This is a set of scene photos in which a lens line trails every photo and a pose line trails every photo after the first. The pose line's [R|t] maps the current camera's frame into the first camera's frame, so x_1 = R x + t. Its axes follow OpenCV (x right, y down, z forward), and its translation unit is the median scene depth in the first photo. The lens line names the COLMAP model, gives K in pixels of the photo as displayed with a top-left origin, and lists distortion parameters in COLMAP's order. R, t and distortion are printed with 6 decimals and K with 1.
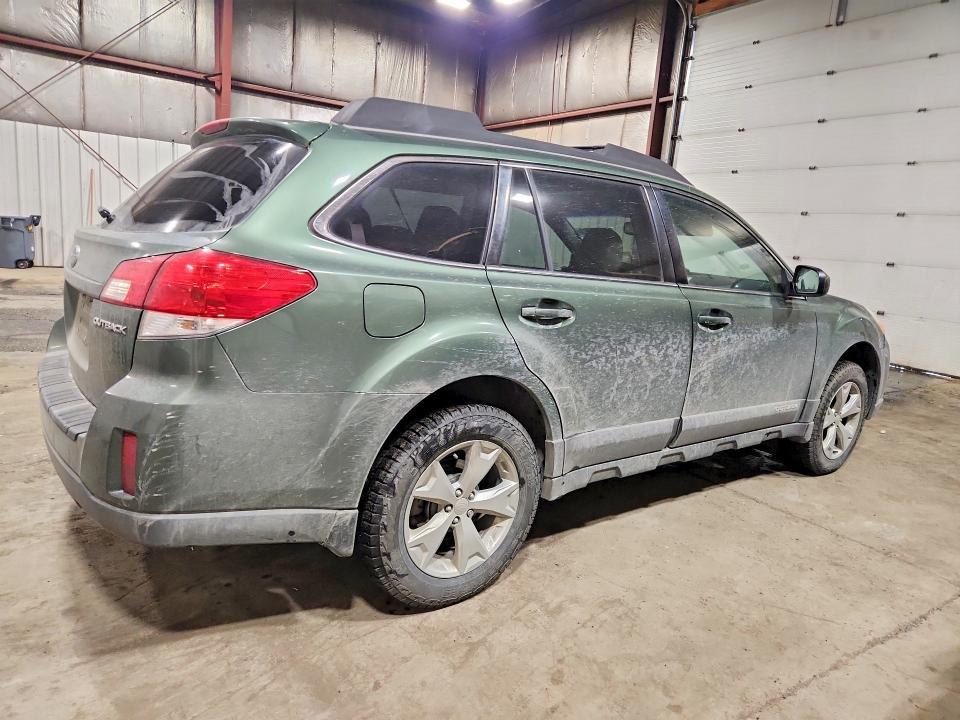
lens RADIAL K [[661.7, 0, 484.1], [0, 661.7, 358.3], [0, 0, 1]] dist [0.019678, 0.001040]
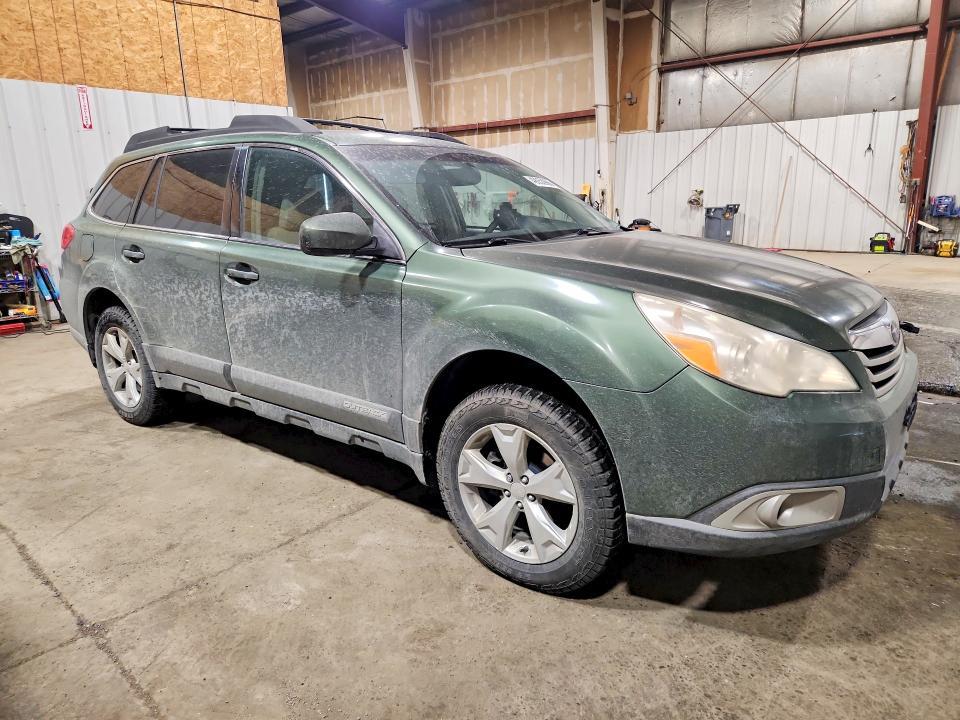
lens RADIAL K [[661.7, 0, 484.1], [0, 661.7, 358.3], [0, 0, 1]] dist [0.019678, 0.001040]
pose [[0.230717, 0.154210, -0.960723, 1.200463], [-0.140831, 0.982257, 0.123846, -0.092477], [0.962775, 0.106727, 0.248341, 0.958428]]
